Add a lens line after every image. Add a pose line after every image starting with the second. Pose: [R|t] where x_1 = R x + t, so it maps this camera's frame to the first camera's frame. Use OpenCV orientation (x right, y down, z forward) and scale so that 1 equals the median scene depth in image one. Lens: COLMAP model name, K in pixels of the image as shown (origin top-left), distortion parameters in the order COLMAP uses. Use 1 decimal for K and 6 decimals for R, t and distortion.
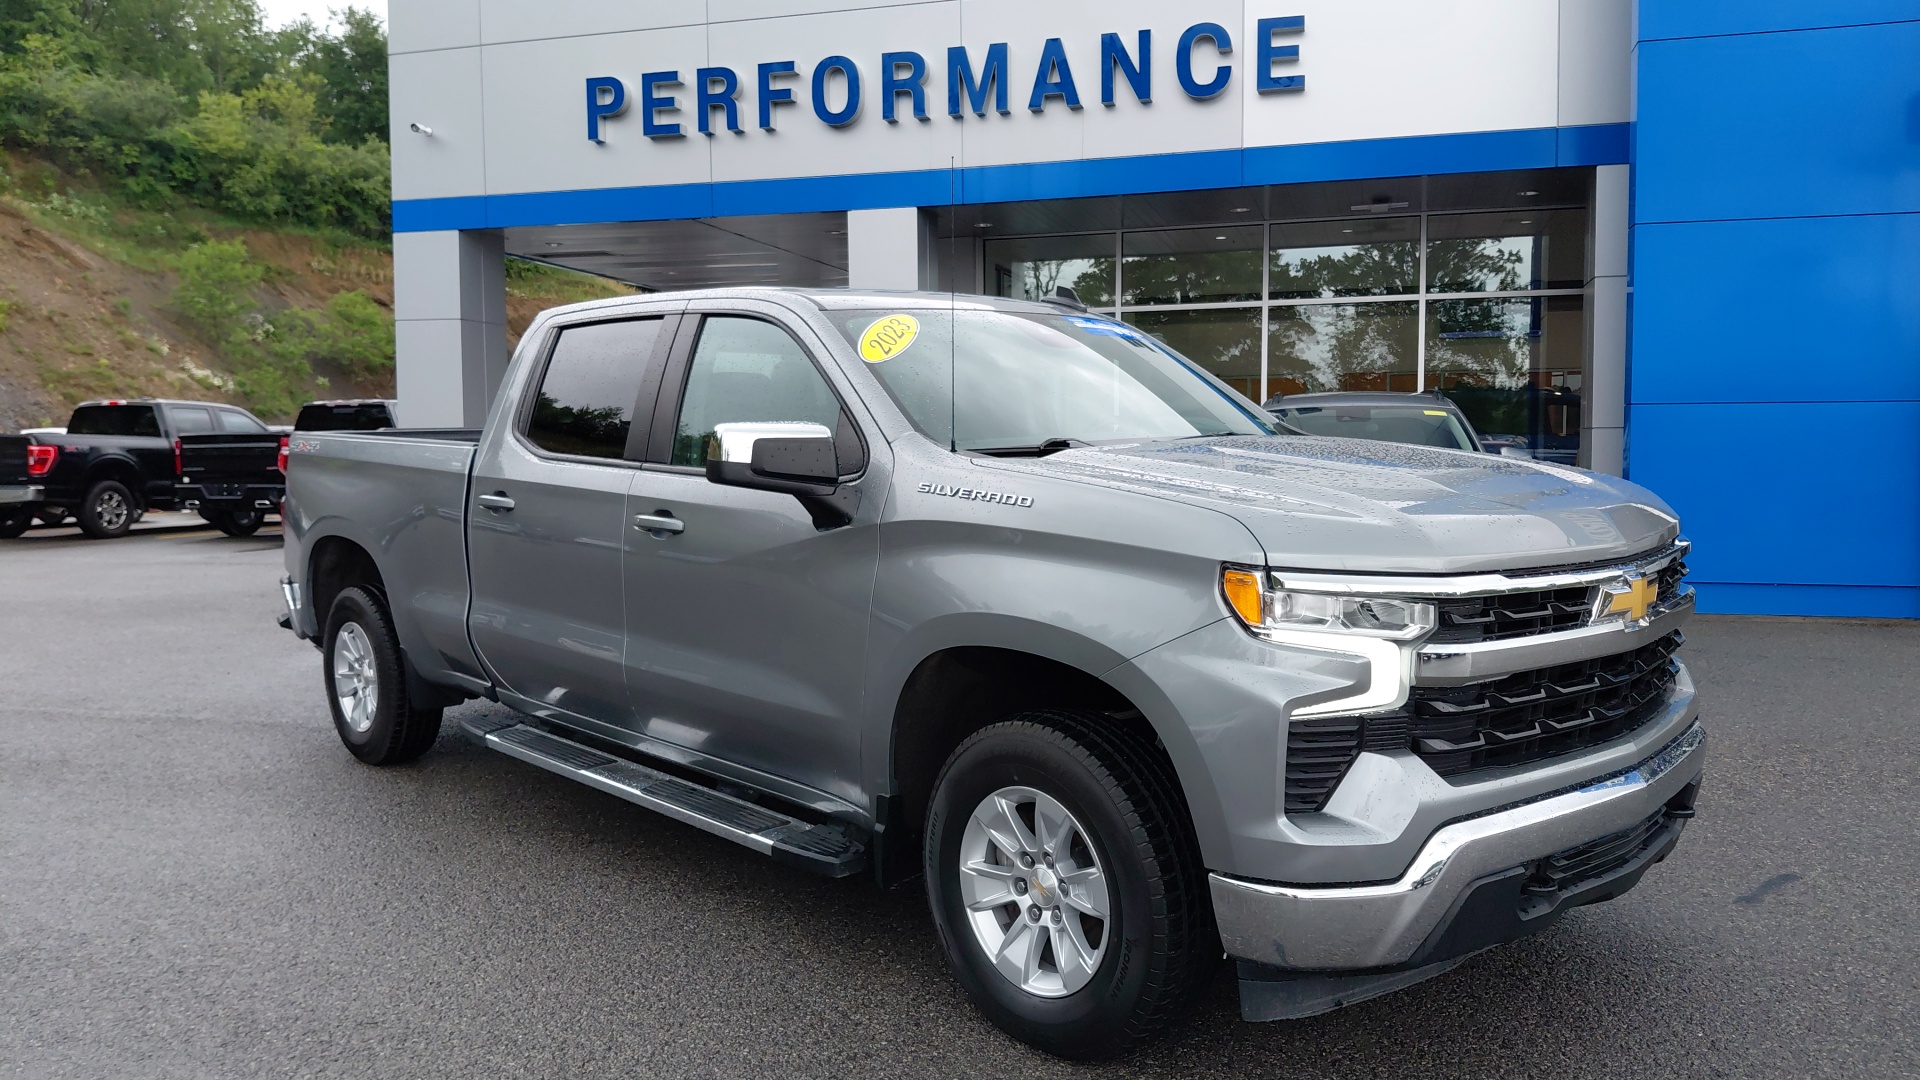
lens RADIAL K [[1486.1, 0, 960.0], [0, 1486.1, 540.0], [0, 0, 1]] dist [-0.008449, -0.001284]
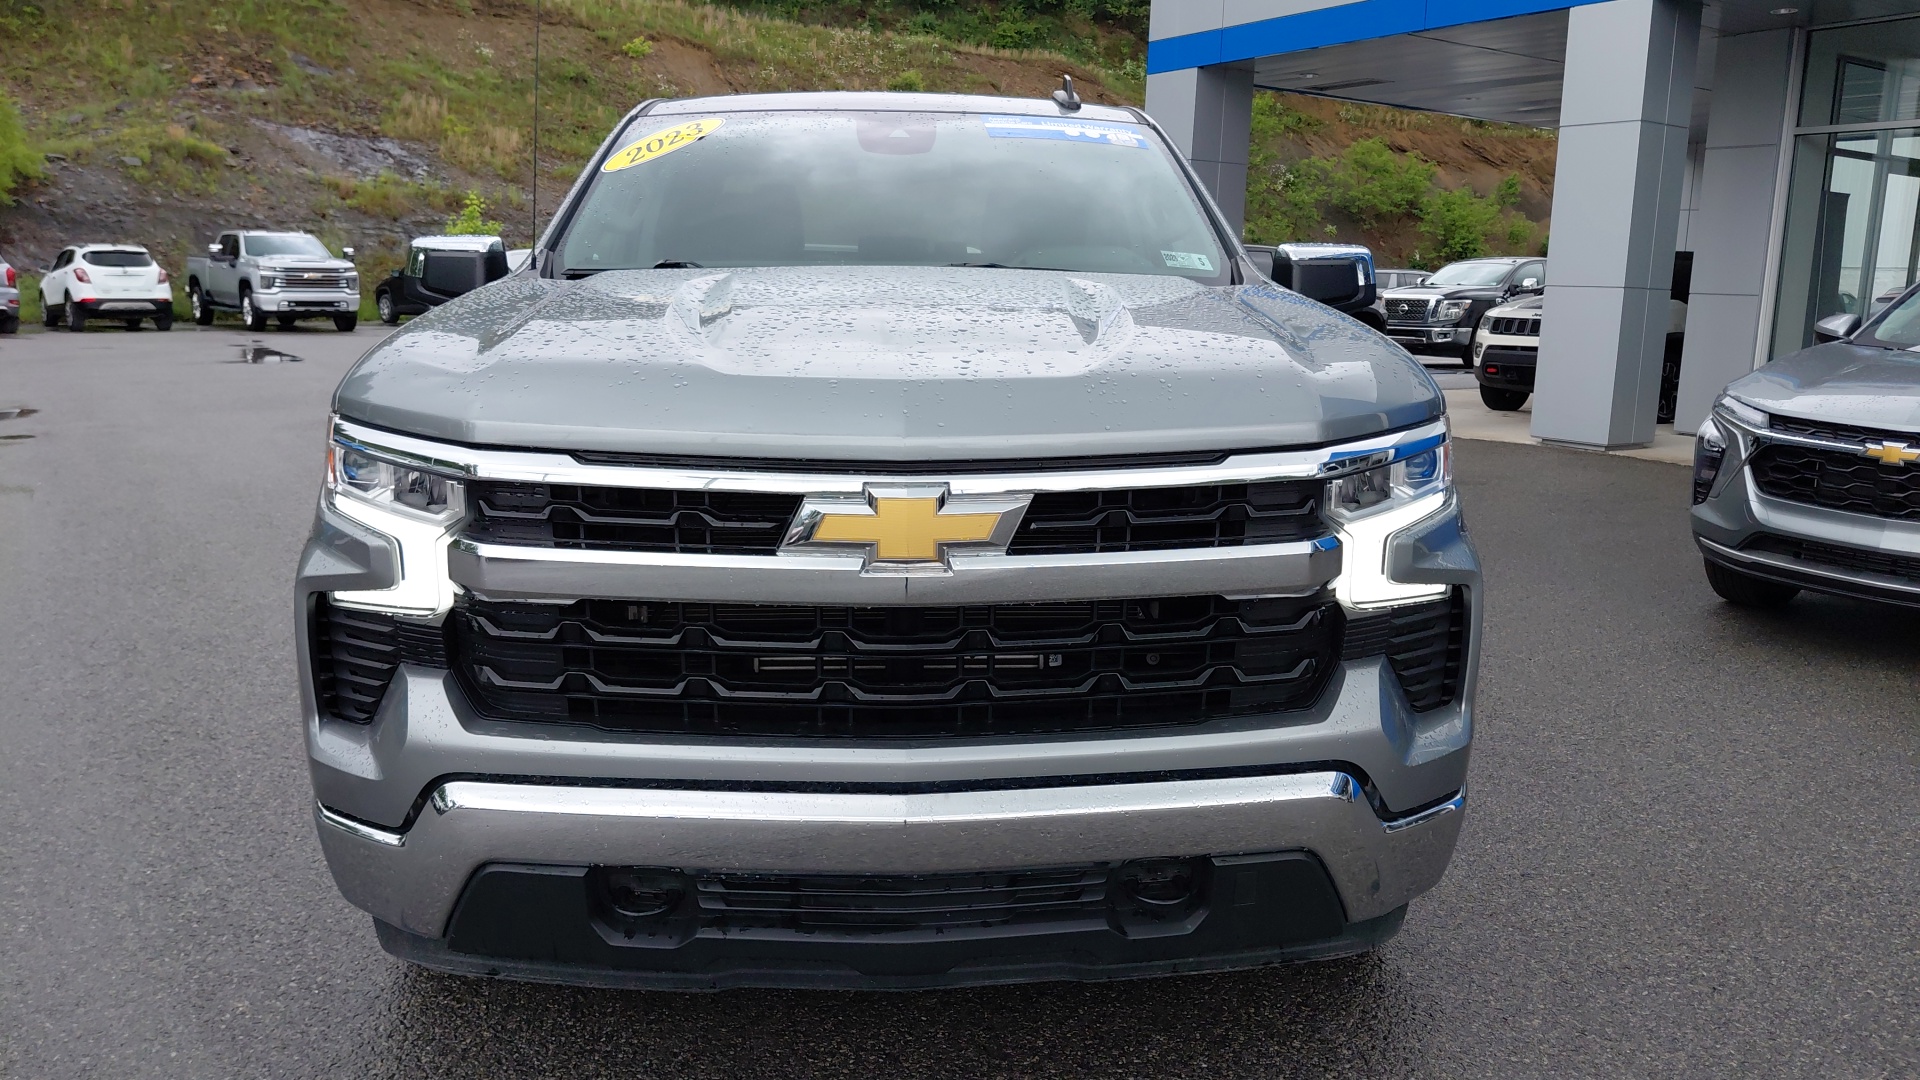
lens RADIAL K [[1459.4, 0, 960.0], [0, 1459.4, 540.0], [0, 0, 1]] dist [0.071993, -0.105751]
pose [[0.765895, 0.137144, -0.628169, 0.050219], [-0.073595, 0.989265, 0.126249, -0.002038], [0.638740, -0.050464, 0.767766, 0.031396]]
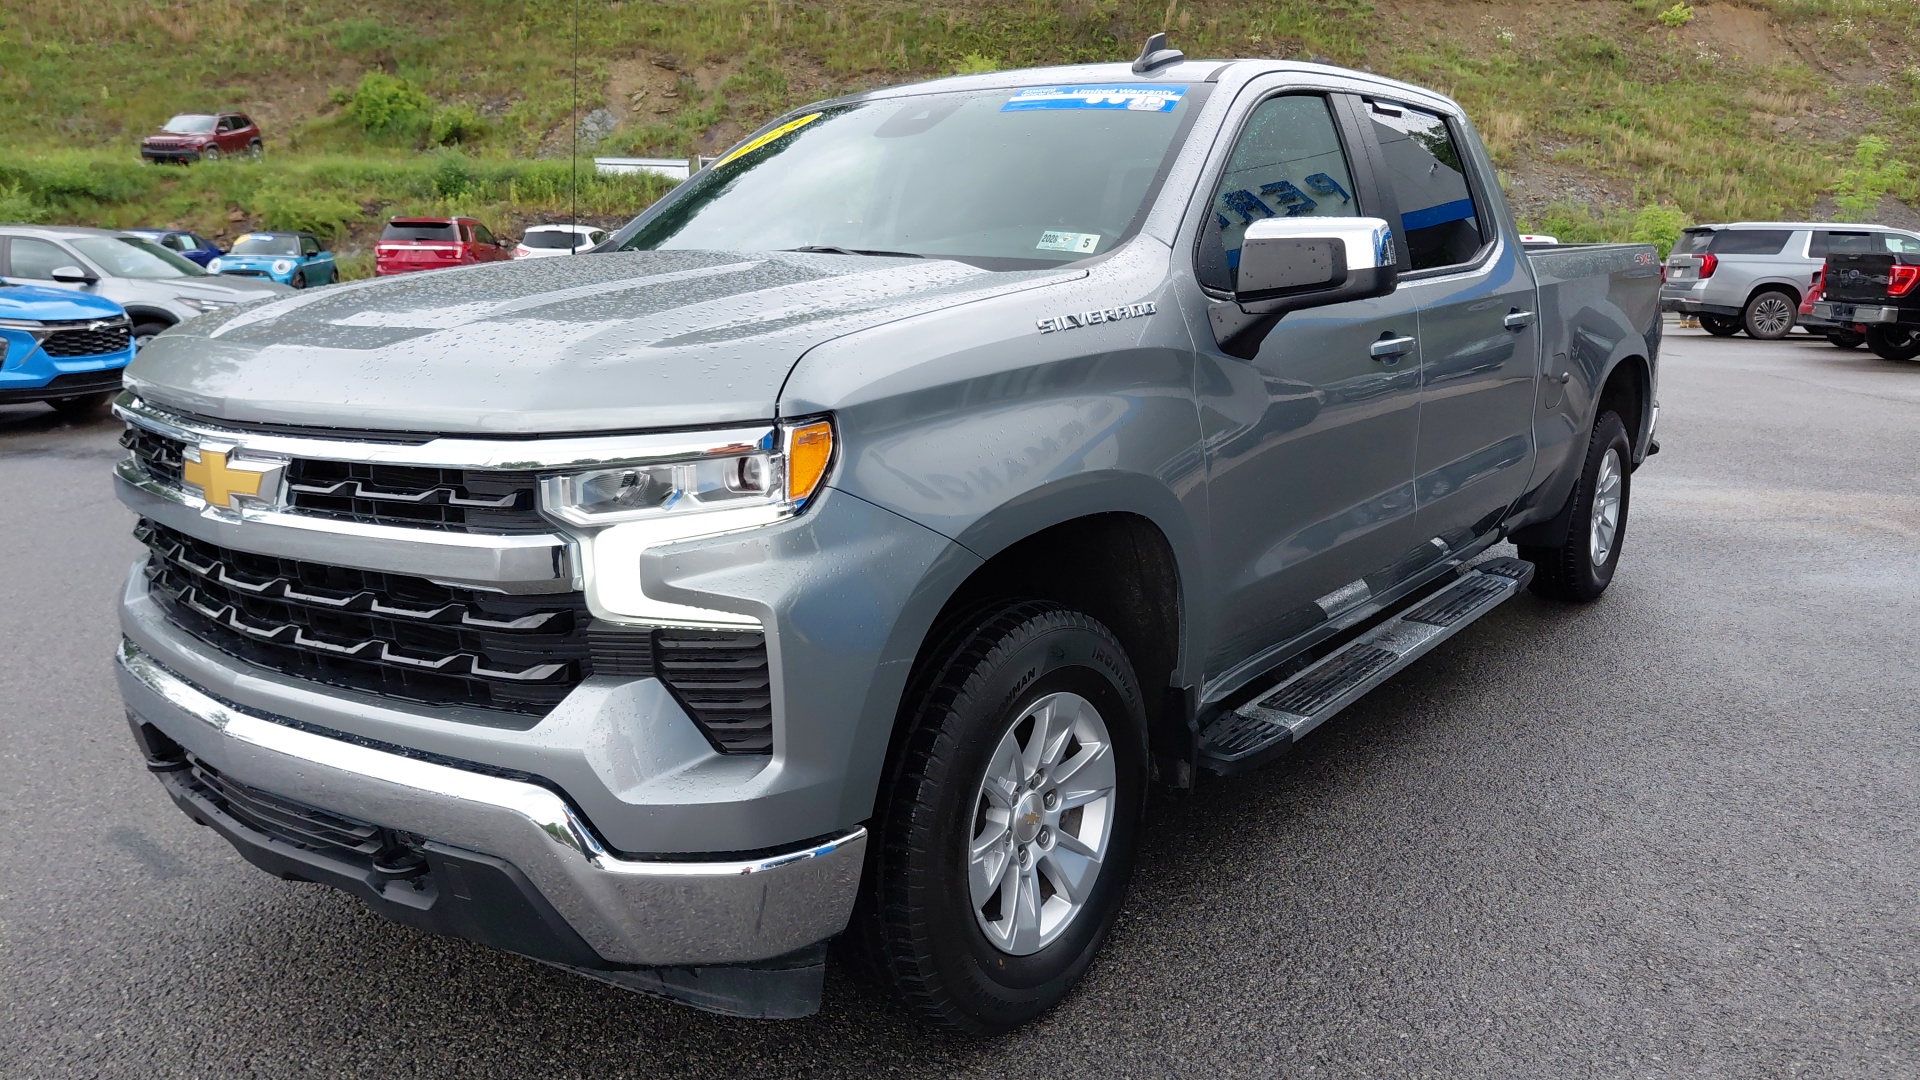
lens RADIAL K [[1486.1, 0, 960.0], [0, 1486.1, 540.0], [0, 0, 1]] dist [-0.008449, -0.001284]
pose [[0.179360, 0.203322, -0.962544, 0.071075], [-0.090446, 0.977674, 0.189664, -0.005814], [0.979617, 0.053040, 0.193745, 0.071551]]
